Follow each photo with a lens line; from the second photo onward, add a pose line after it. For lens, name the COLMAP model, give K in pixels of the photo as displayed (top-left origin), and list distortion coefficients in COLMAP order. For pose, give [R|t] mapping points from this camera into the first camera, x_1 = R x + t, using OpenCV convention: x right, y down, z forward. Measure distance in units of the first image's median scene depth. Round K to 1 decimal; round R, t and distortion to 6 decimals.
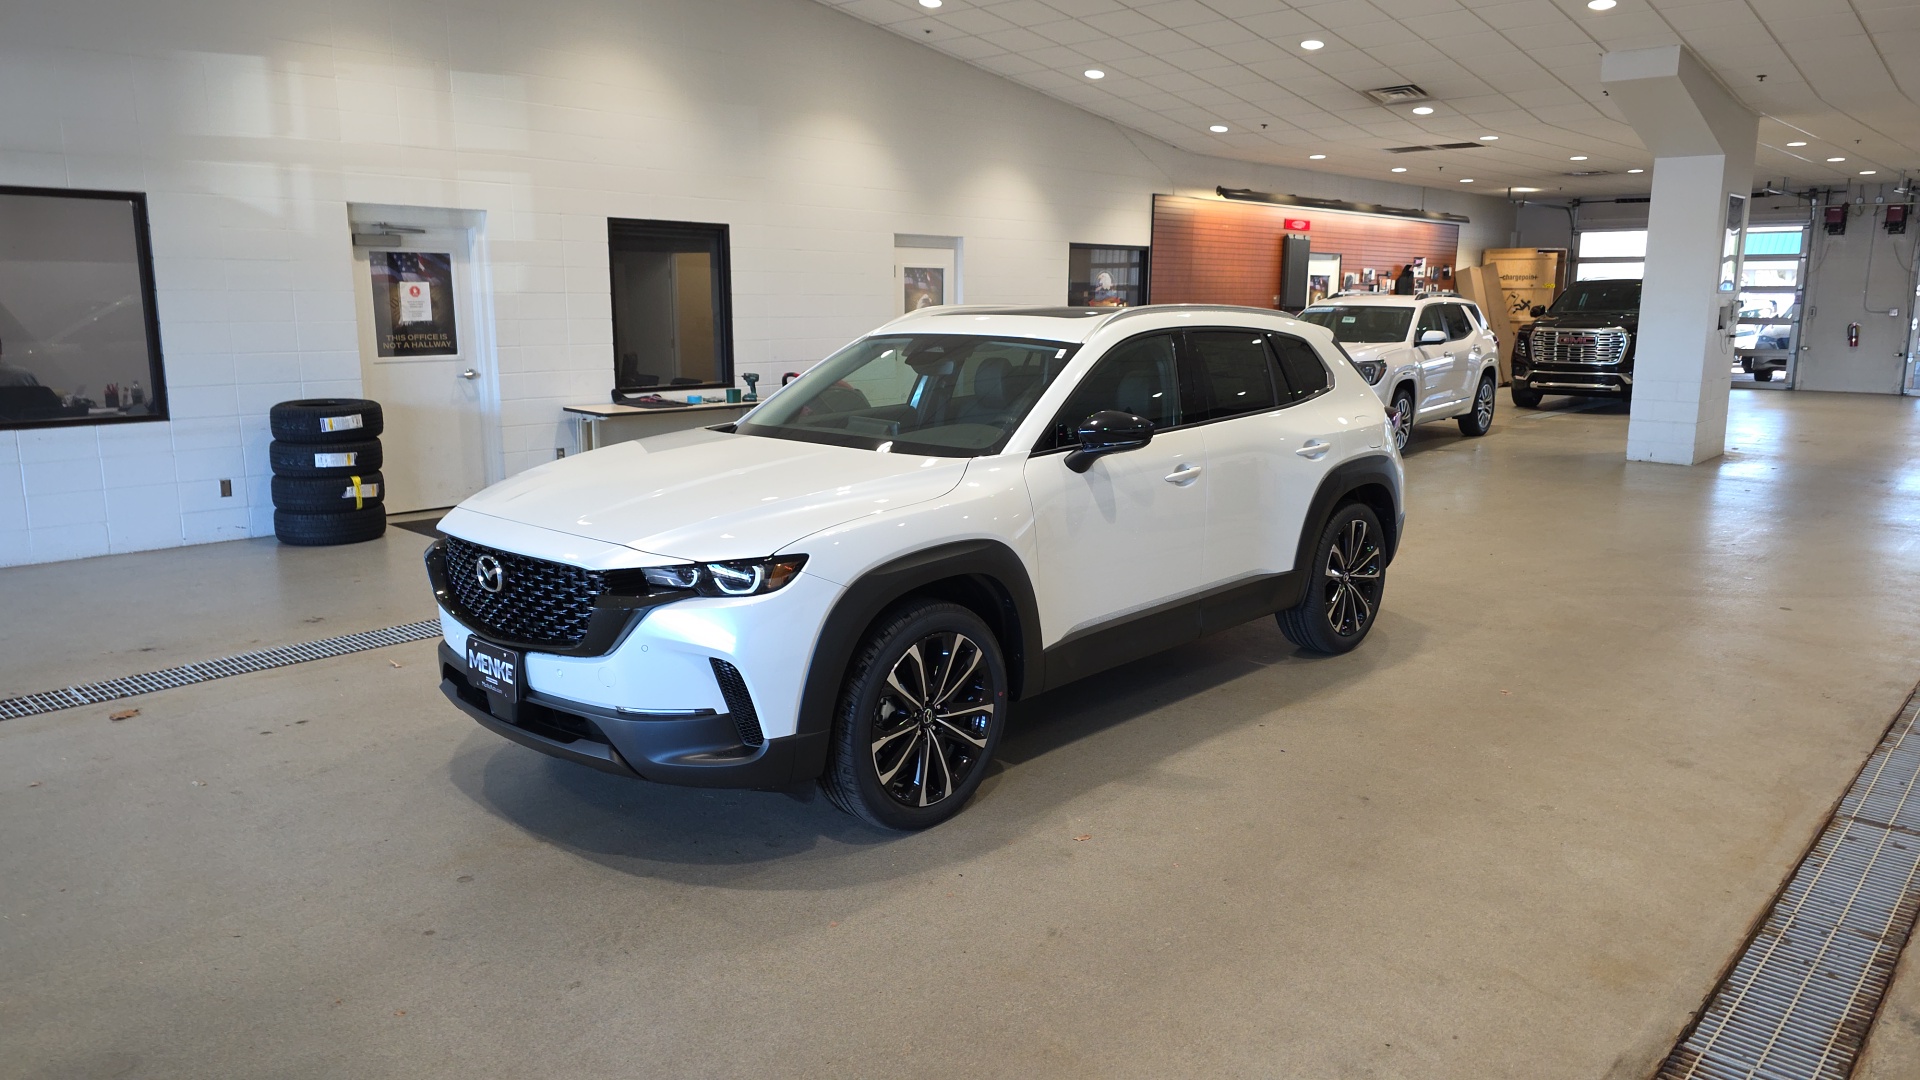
lens RADIAL K [[1284.6, 0, 973.6], [0, 1284.6, 528.7], [0, 0, 1]] dist [0.063040, -0.055498]
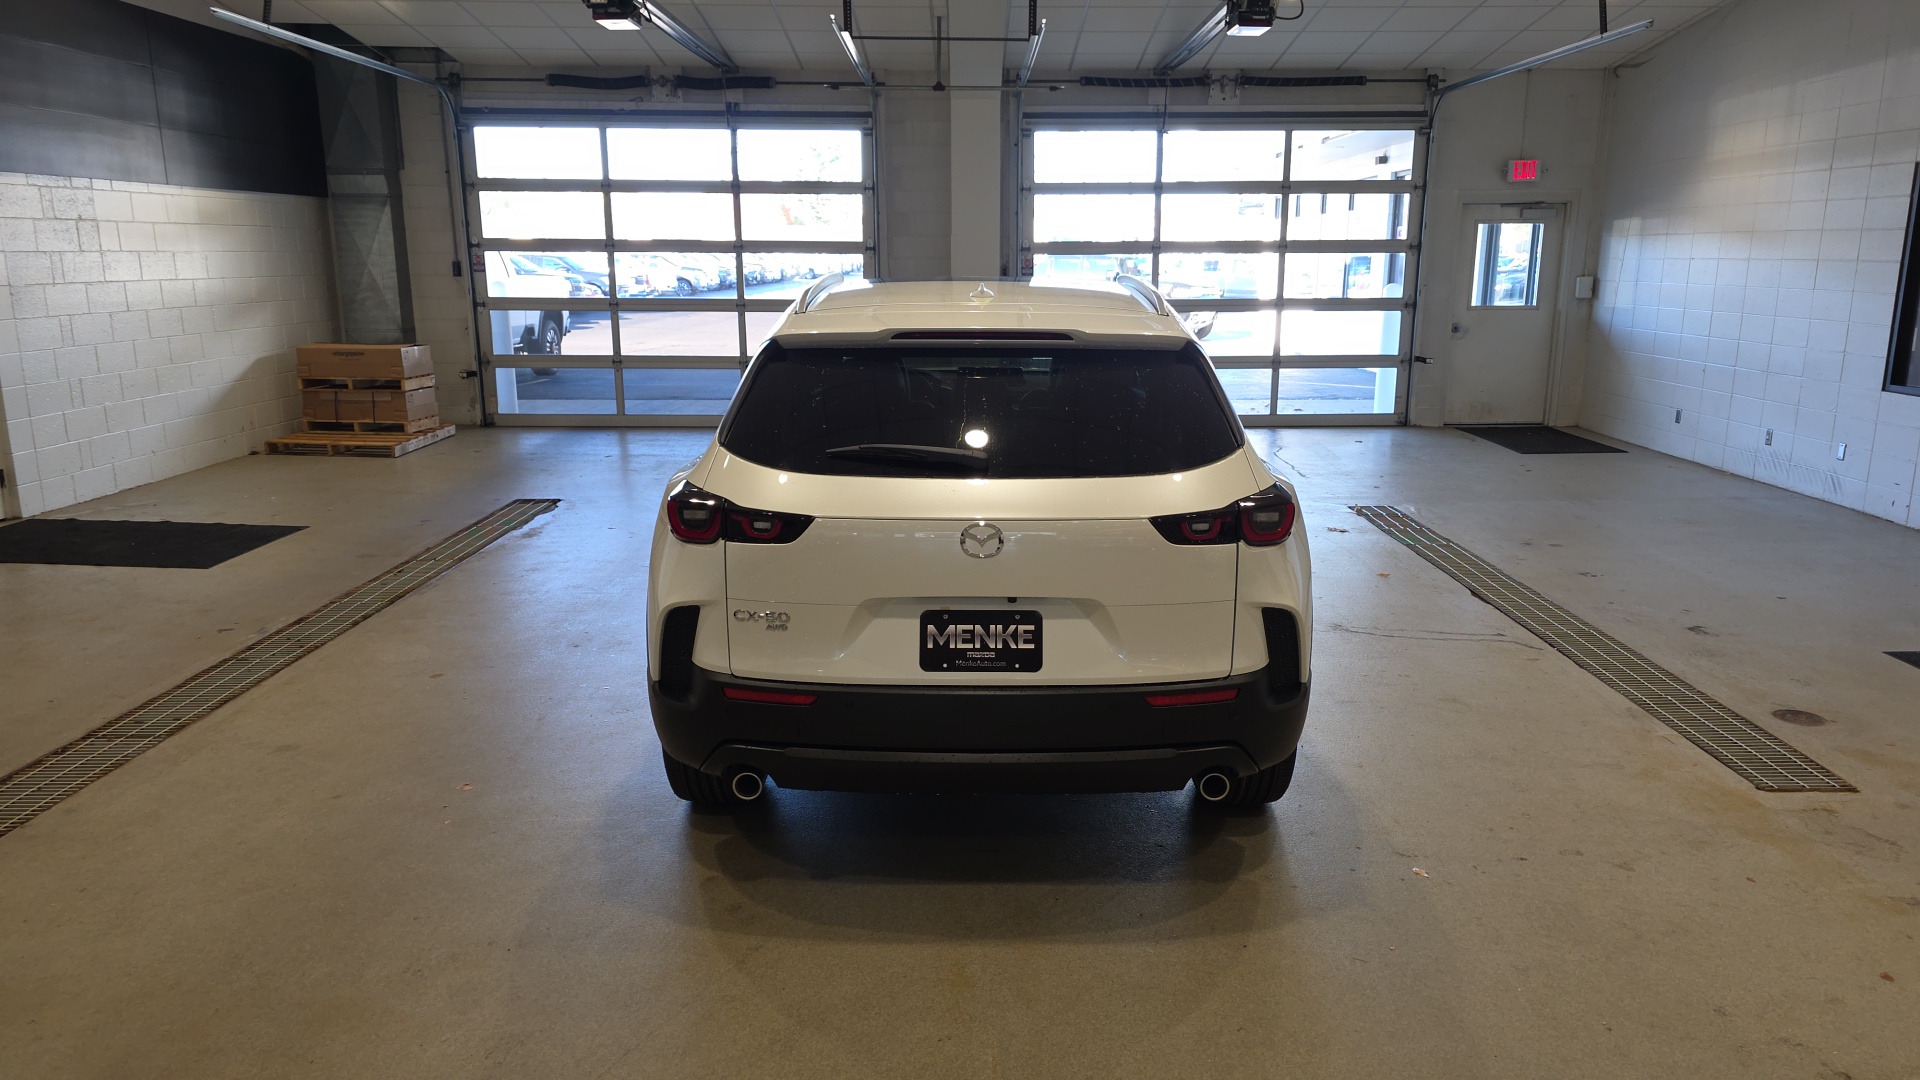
lens RADIAL K [[1284.6, 0, 987.1], [0, 1284.6, 544.0], [0, 0, 1]] dist [0.063040, -0.055498]
pose [[-0.732969, 0.142282, -0.665216, 0.436267], [-0.128362, 0.931387, 0.340649, -0.198014], [0.668042, 0.335074, -0.664414, 1.078975]]
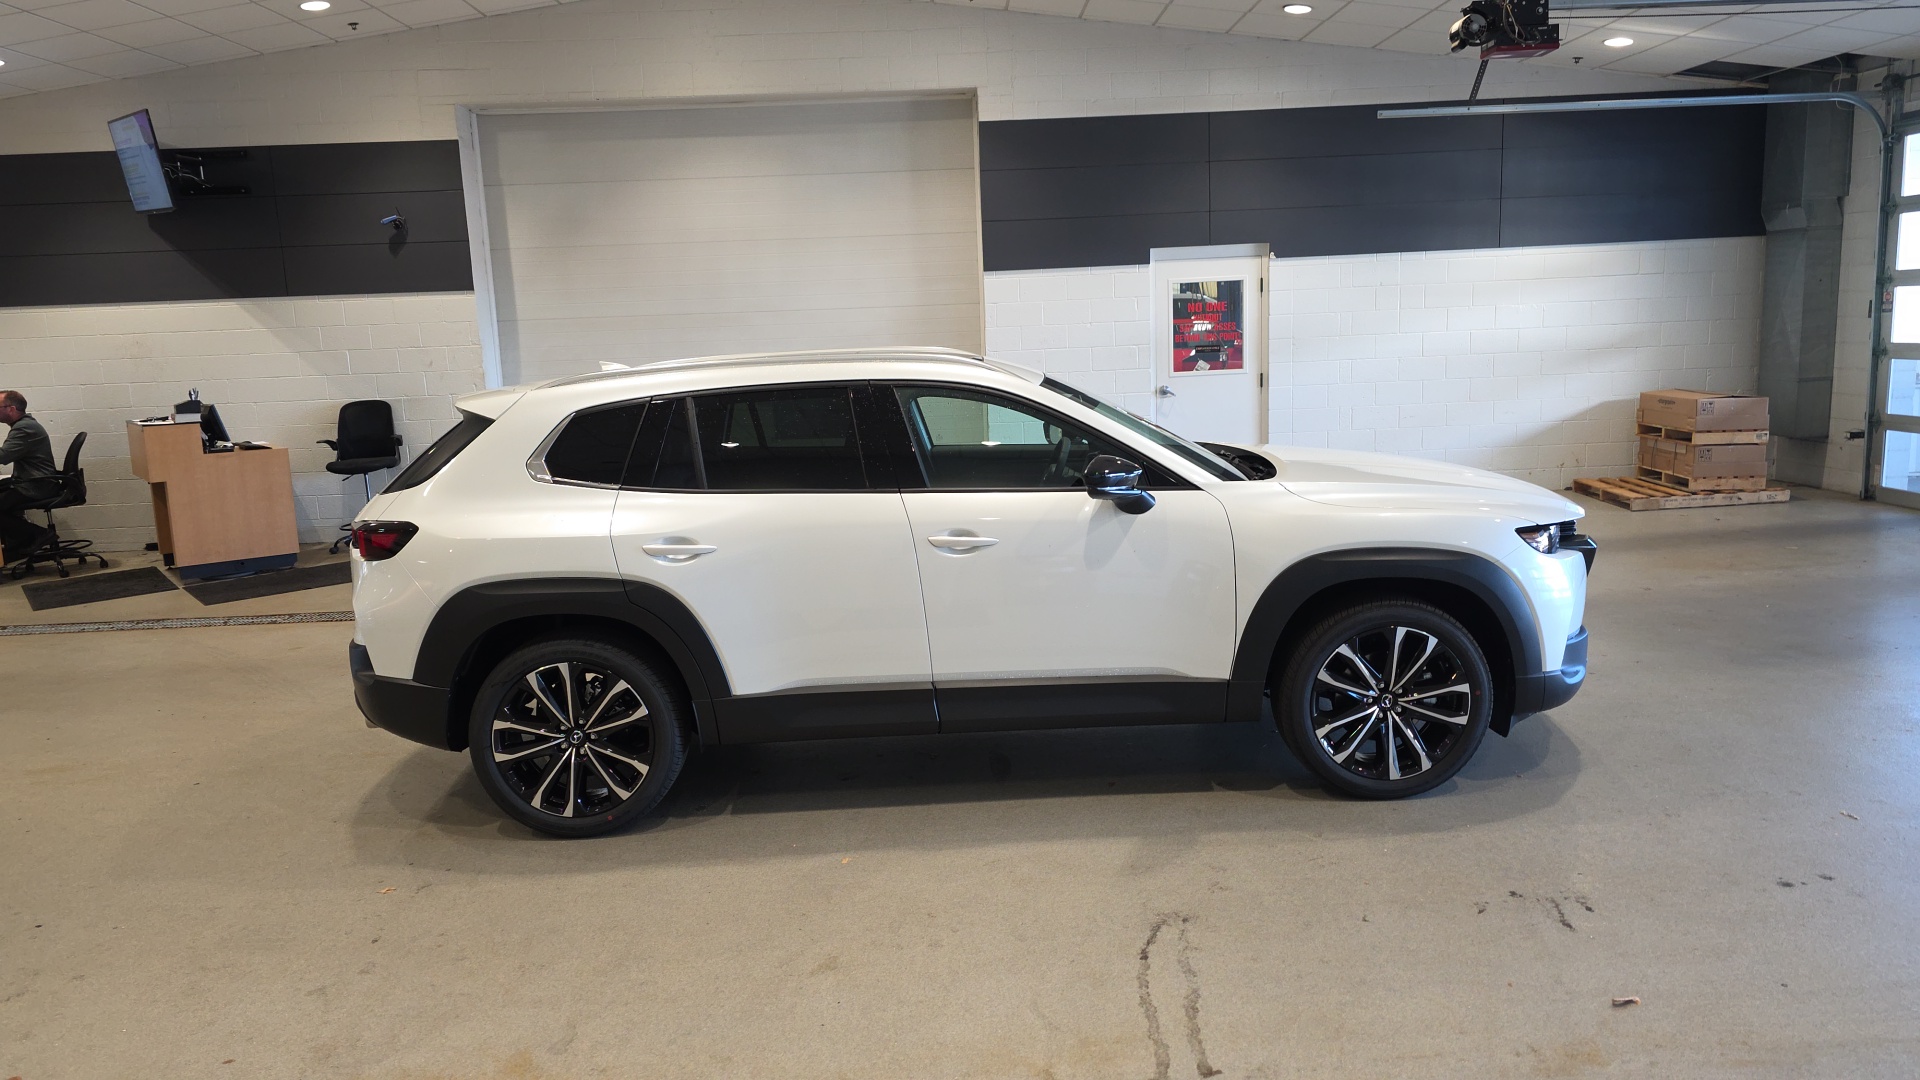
lens RADIAL K [[1284.6, 0, 968.8], [0, 1284.6, 530.9], [0, 0, 1]] dist [0.063040, -0.055498]
pose [[-0.687154, -0.094950, 0.720281, -0.425937], [0.164940, 0.945146, 0.281947, -0.198033], [-0.707541, 0.312544, -0.633800, 1.038754]]
